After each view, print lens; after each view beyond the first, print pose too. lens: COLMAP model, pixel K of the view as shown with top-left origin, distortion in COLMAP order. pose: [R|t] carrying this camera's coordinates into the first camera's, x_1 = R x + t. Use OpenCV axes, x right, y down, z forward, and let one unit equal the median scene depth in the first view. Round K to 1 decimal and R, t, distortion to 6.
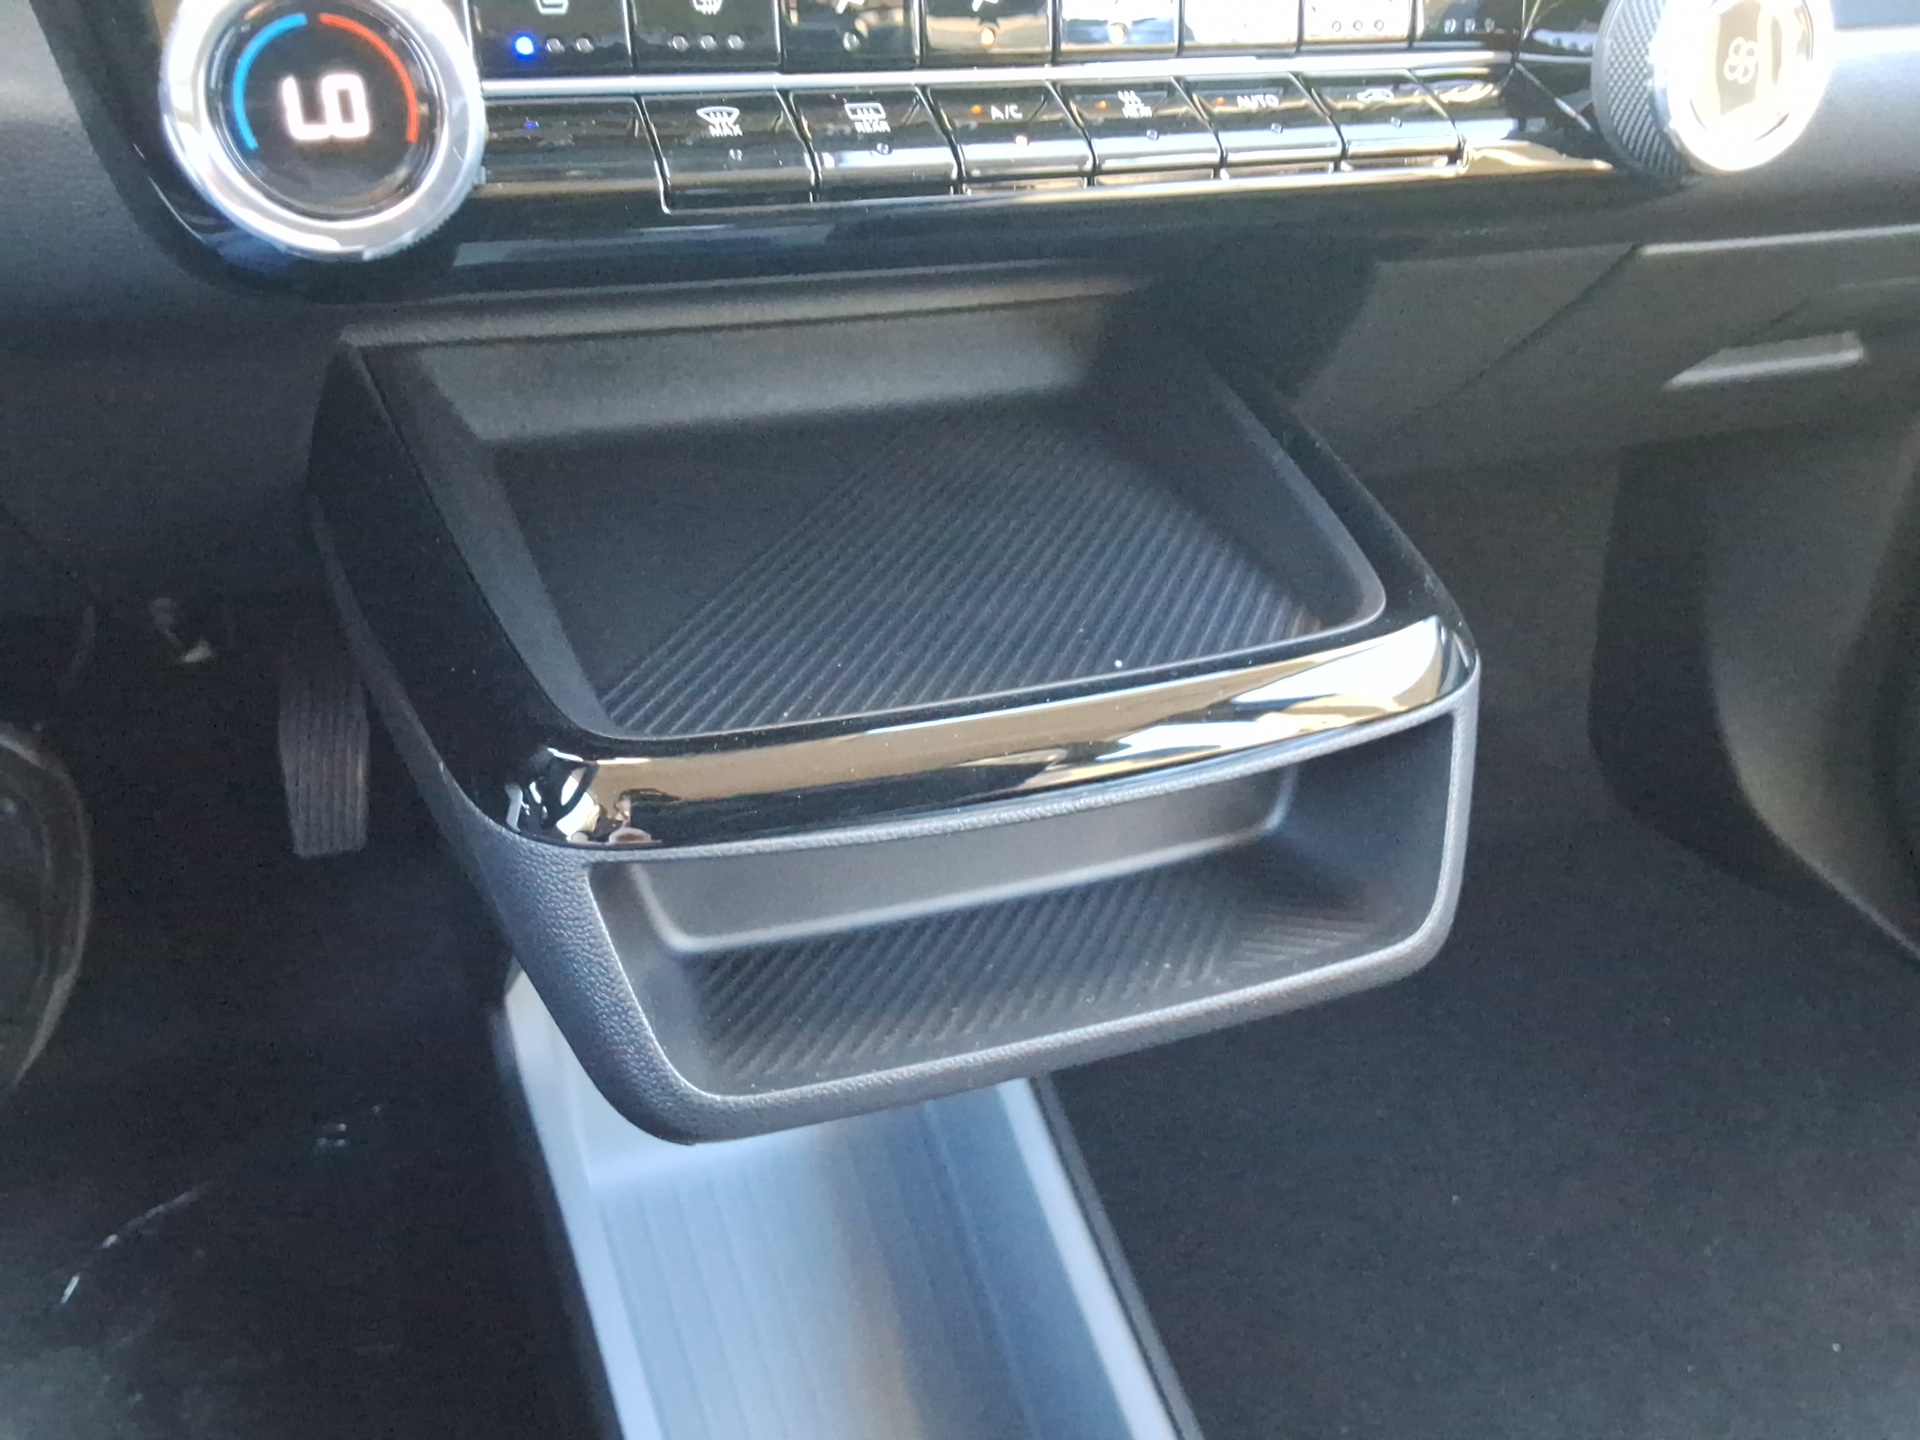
lens RADIAL K [[1594.4, 0, 986.0], [0, 1594.4, 717.3], [0, 0, 1]] dist [0.137570, -0.237669]
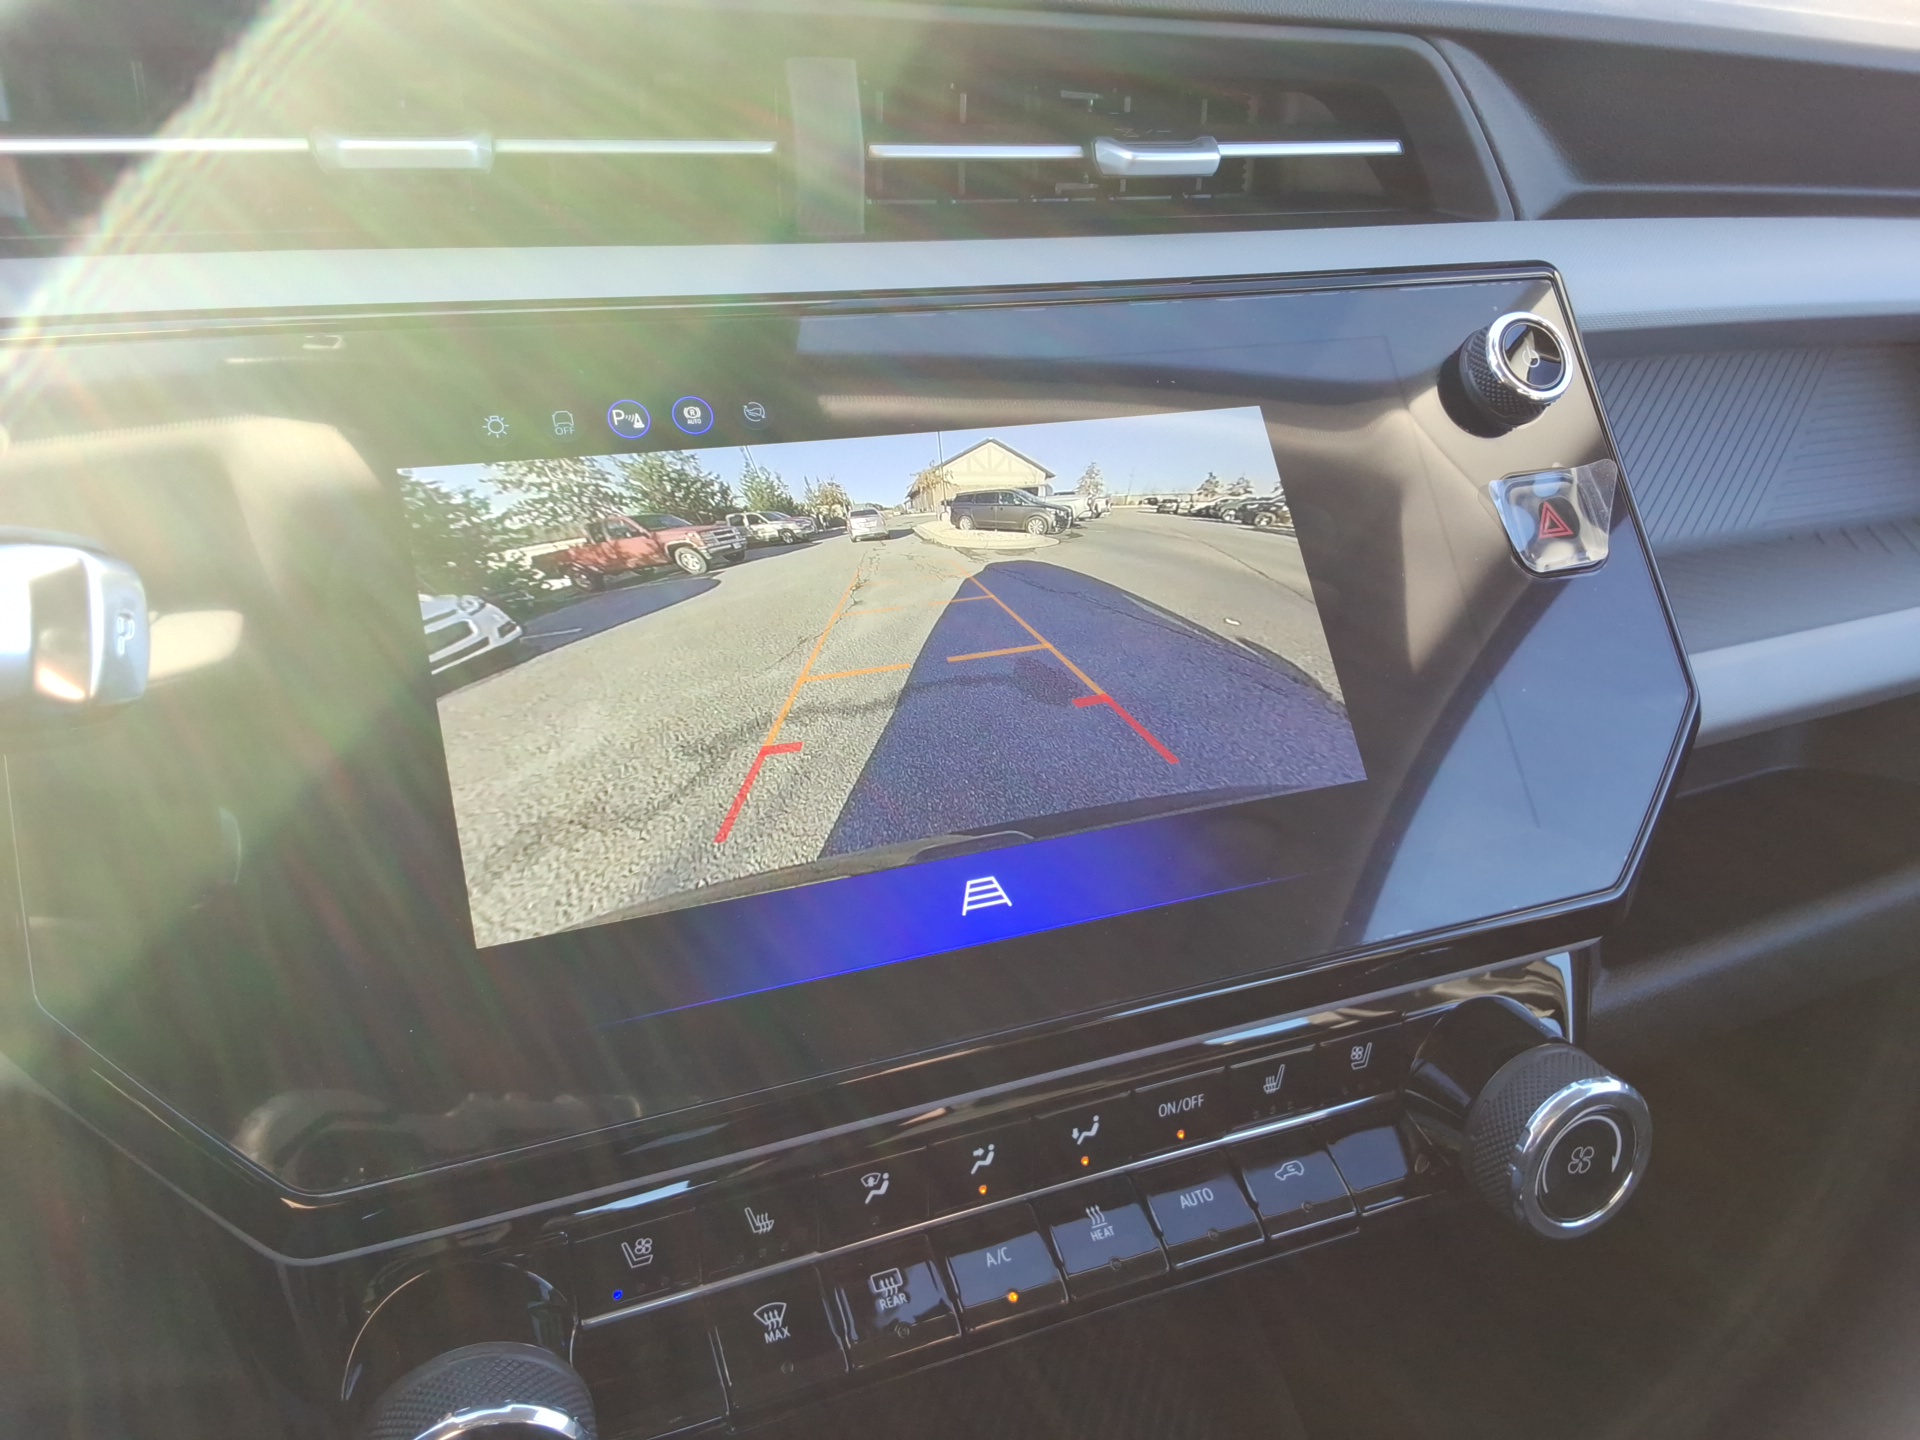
lens RADIAL K [[1571.4, 0, 985.7], [0, 1571.4, 712.1], [0, 0, 1]] dist [0.145016, -0.261706]
pose [[0.998661, -0.012129, 0.050289, -0.055475], [0.015886, 0.997057, -0.074999, -0.721132], [-0.049231, 0.075698, 0.995915, -0.254891]]
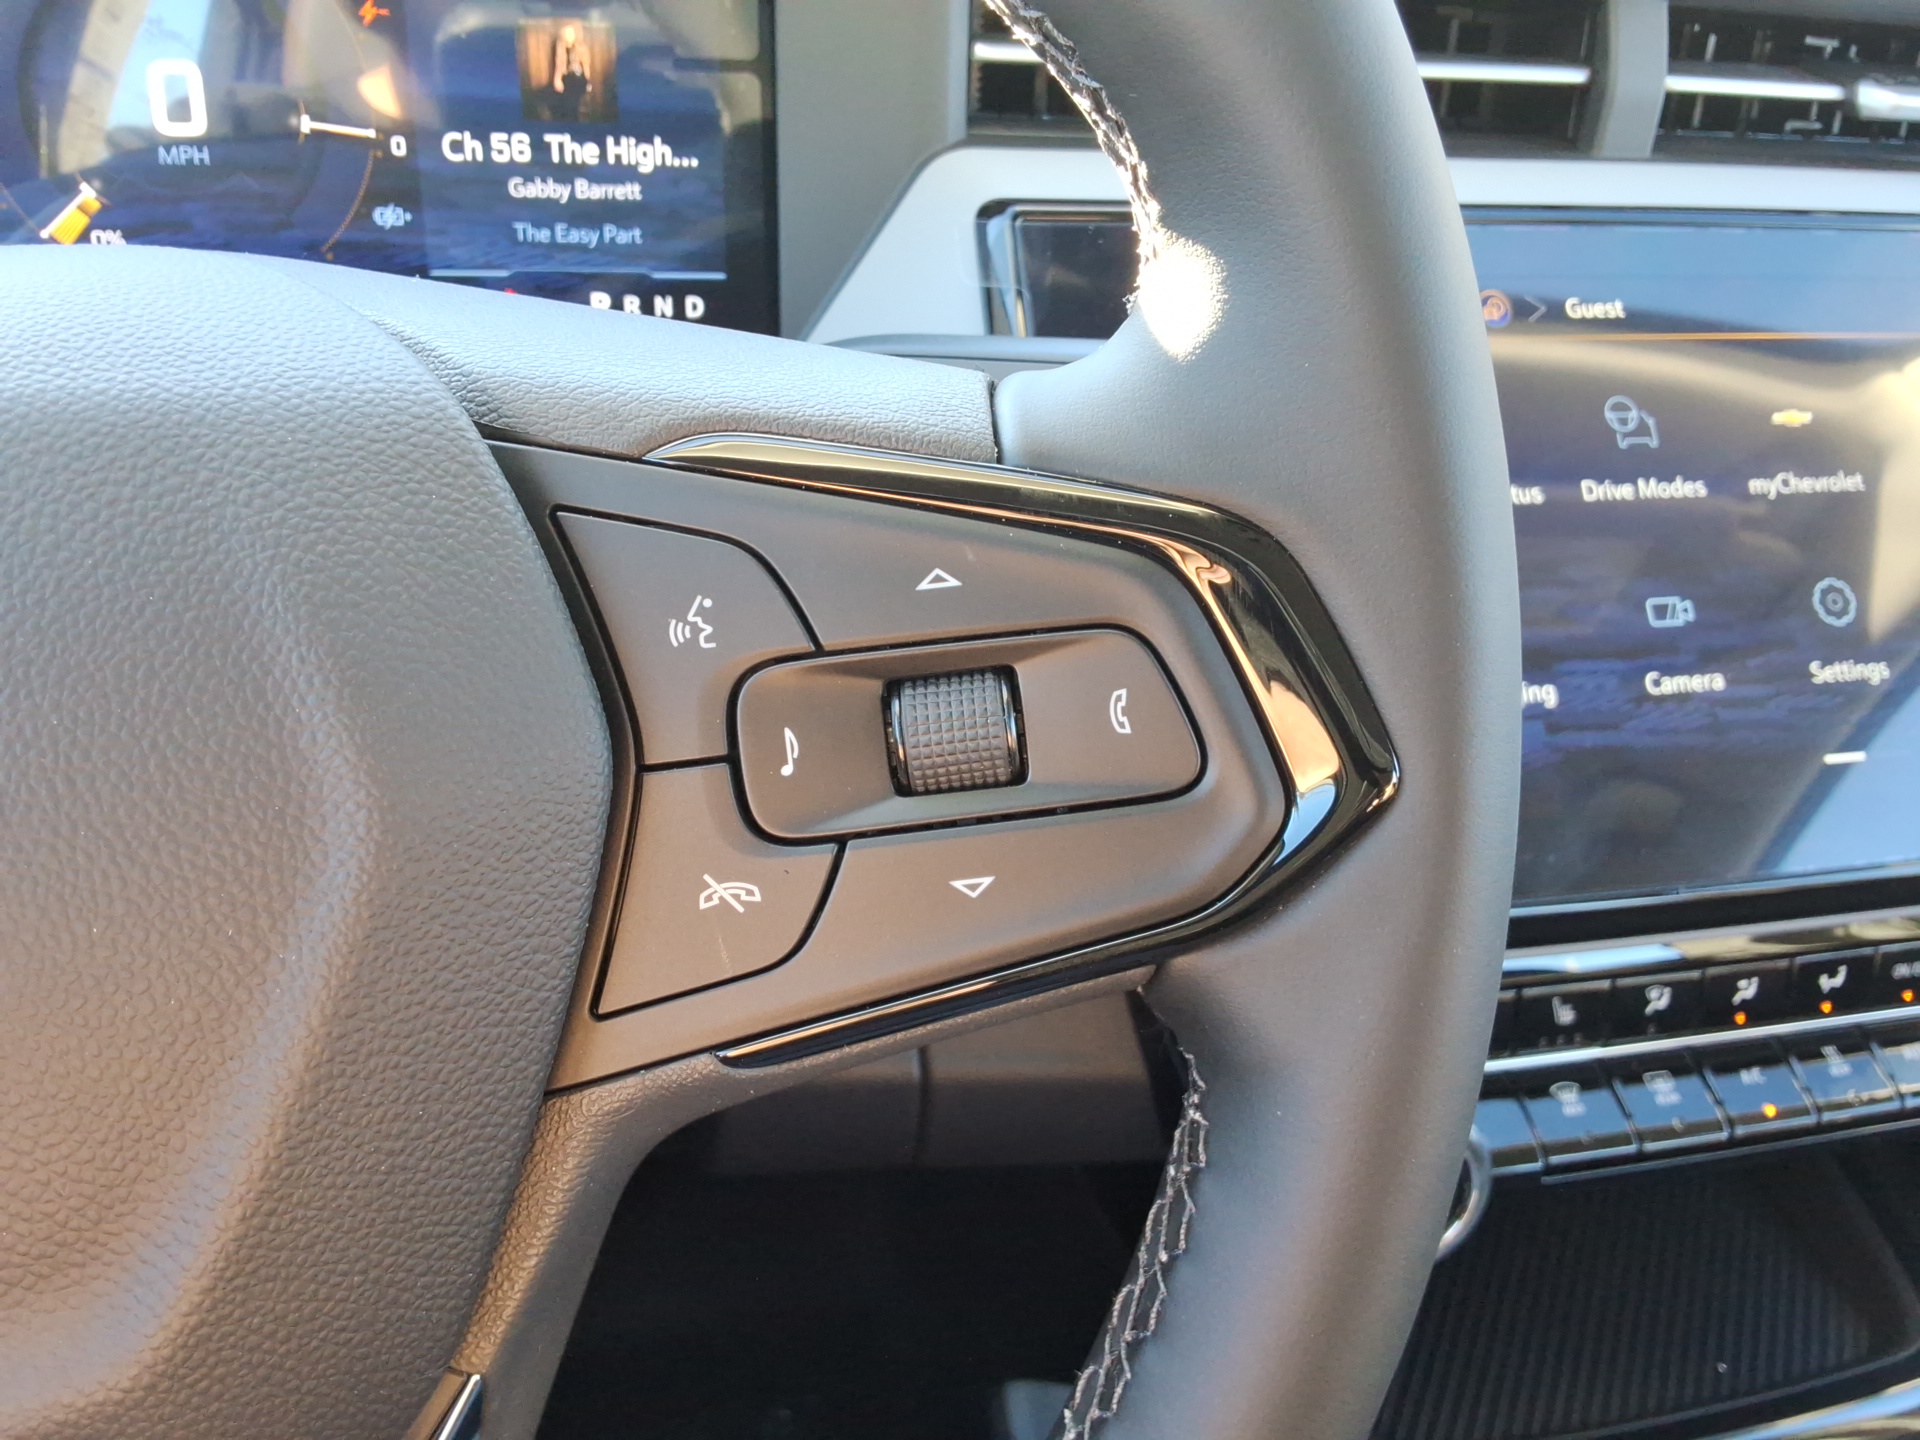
lens RADIAL K [[1594.4, 0, 986.0], [0, 1594.4, 717.3], [0, 0, 1]] dist [0.137570, -0.237669]
pose [[0.993658, 0.075331, -0.083480, -0.567403], [-0.079409, 0.995750, -0.046653, -0.581956], [0.079611, 0.052986, 0.995417, -0.476208]]
